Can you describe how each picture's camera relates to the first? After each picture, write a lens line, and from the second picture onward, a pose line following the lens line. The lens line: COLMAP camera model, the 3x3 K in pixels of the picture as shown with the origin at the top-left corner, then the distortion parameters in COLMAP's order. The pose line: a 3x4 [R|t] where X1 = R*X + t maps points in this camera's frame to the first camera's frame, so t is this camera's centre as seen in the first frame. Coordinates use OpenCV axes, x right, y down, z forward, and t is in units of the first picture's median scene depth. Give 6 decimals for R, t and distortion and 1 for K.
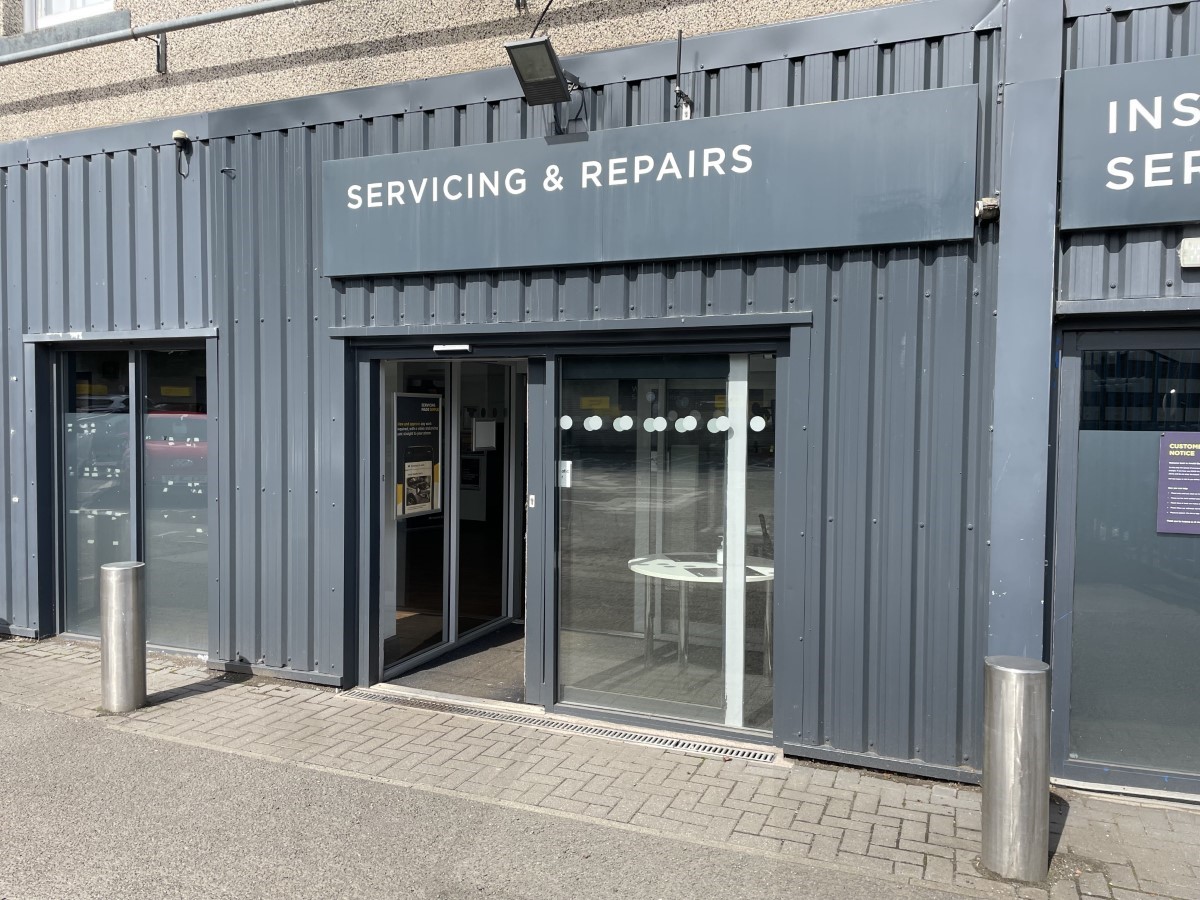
lens RADIAL K [[897.6, 0, 600.4], [0, 897.6, 444.9], [0, 0, 1]] dist [0.054162, -0.050416]
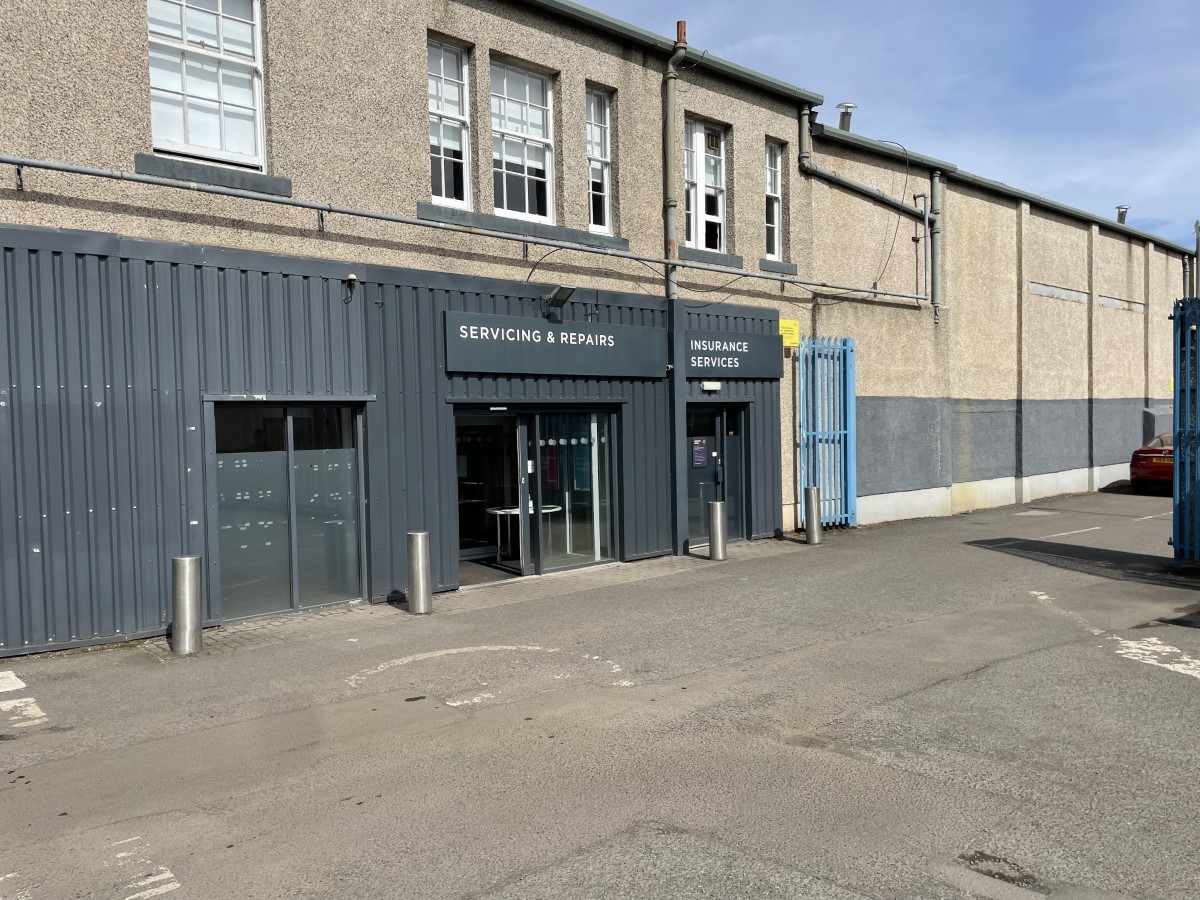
lens RADIAL K [[897.6, 0, 595.4], [0, 897.6, 452.9], [0, 0, 1]] dist [0.054162, -0.050416]
pose [[0.431865, -0.048015, 0.900660, -1.972853], [0.059430, 0.997927, 0.024704, -0.046119], [-0.899978, 0.042857, 0.433823, -0.088201]]
